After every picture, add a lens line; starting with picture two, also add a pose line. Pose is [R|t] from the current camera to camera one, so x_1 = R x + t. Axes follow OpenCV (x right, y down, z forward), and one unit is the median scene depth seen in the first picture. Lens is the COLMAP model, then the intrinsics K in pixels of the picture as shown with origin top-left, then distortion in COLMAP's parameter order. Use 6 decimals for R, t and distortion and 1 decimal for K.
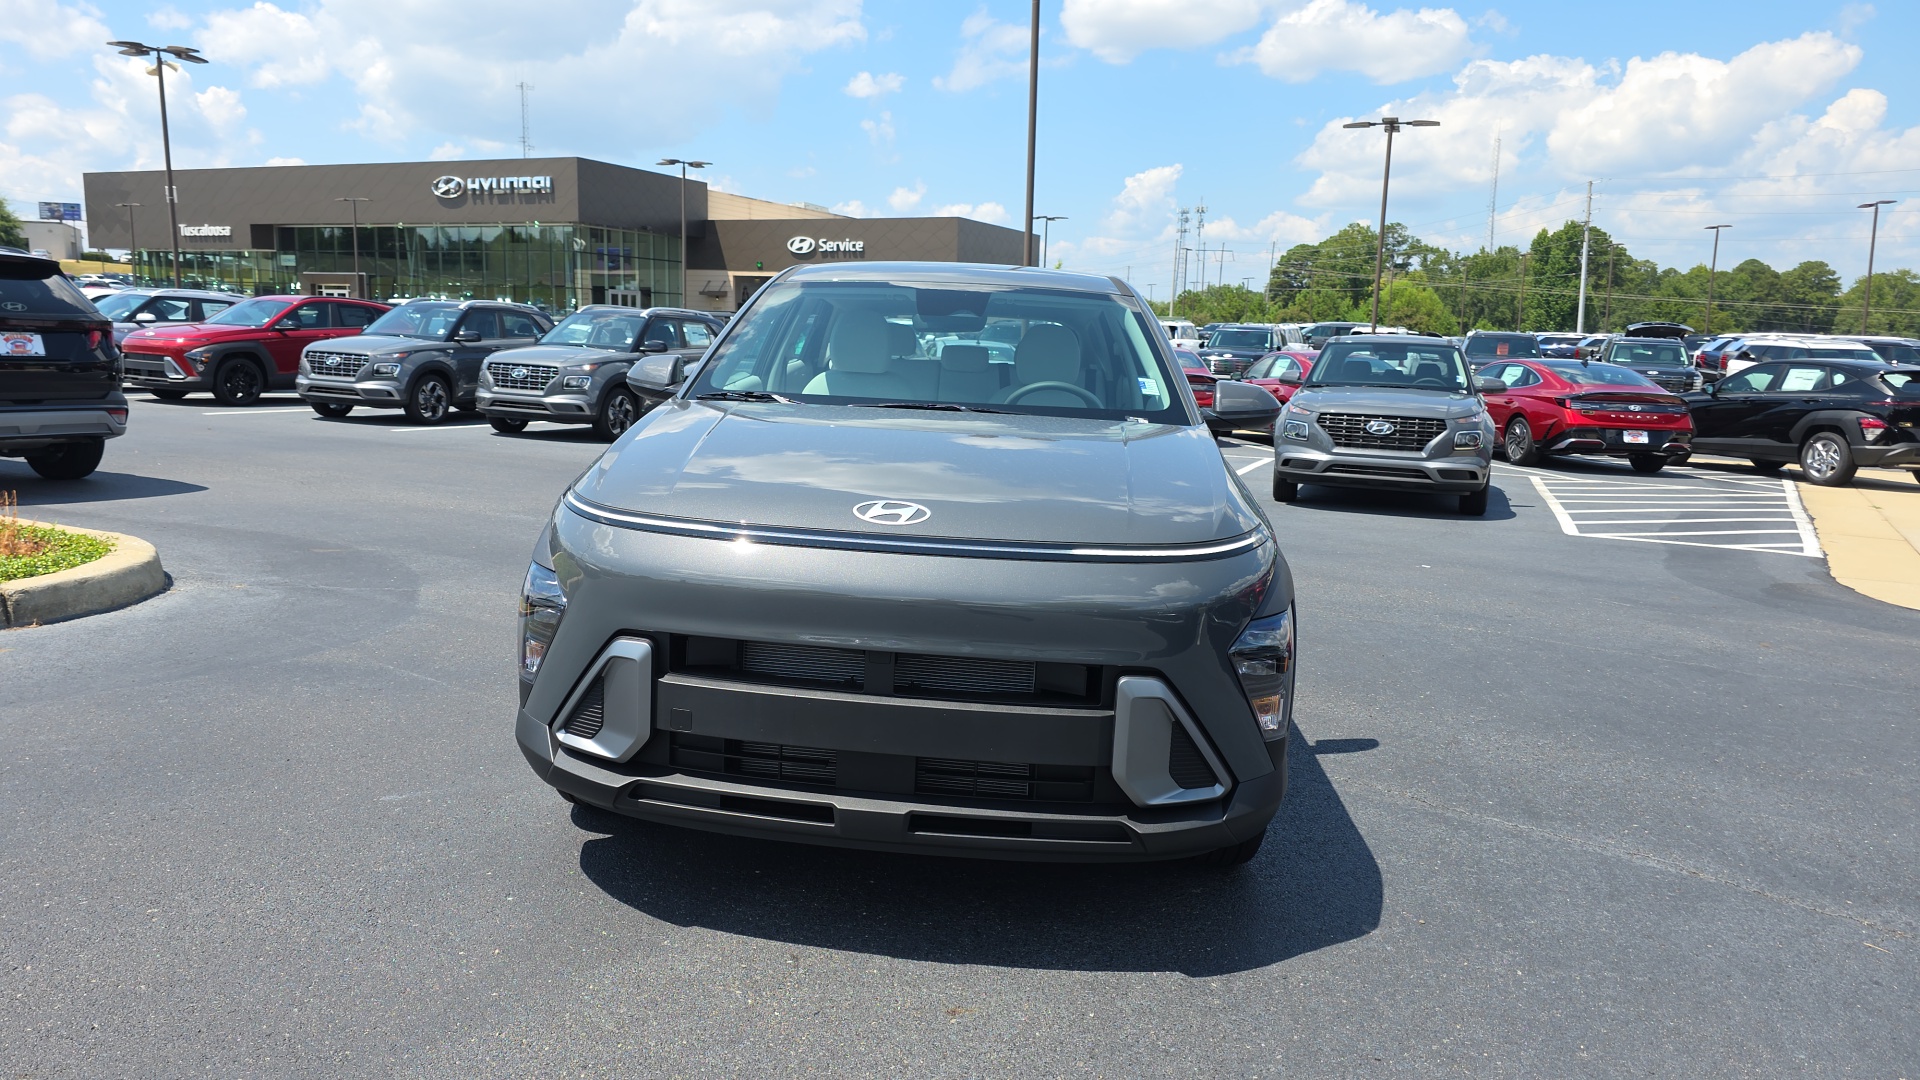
lens RADIAL K [[1391.1, 0, 820.2], [0, 1391.1, 510.4], [0, 0, 1]] dist [0.005288, -0.037612]
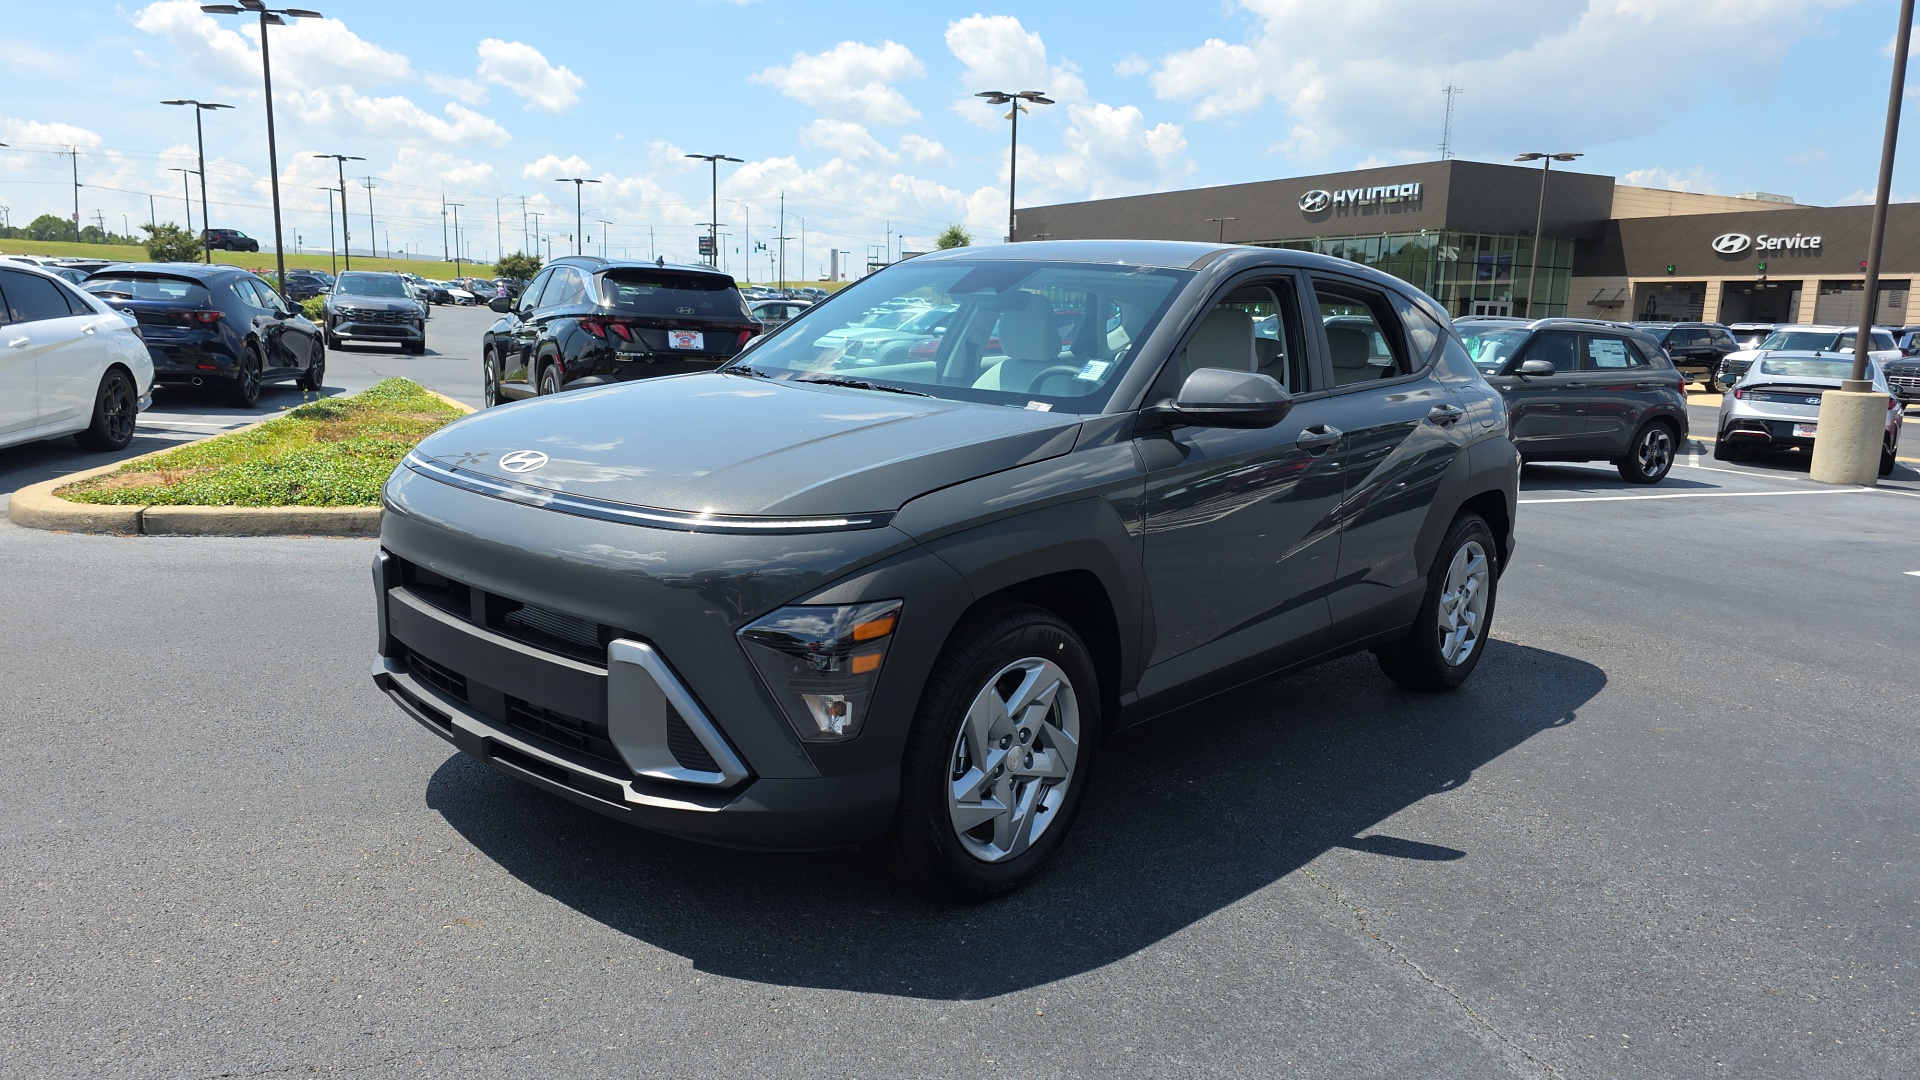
lens RADIAL K [[1377.5, 0, 960.0], [0, 1377.5, 540.0], [0, 0, 1]] dist [0.052800, -0.087658]
pose [[0.765790, 0.091515, -0.636546, 0.179207], [-0.090182, 0.995324, 0.034603, -0.000800], [0.636736, 0.030906, 0.770462, 0.069703]]
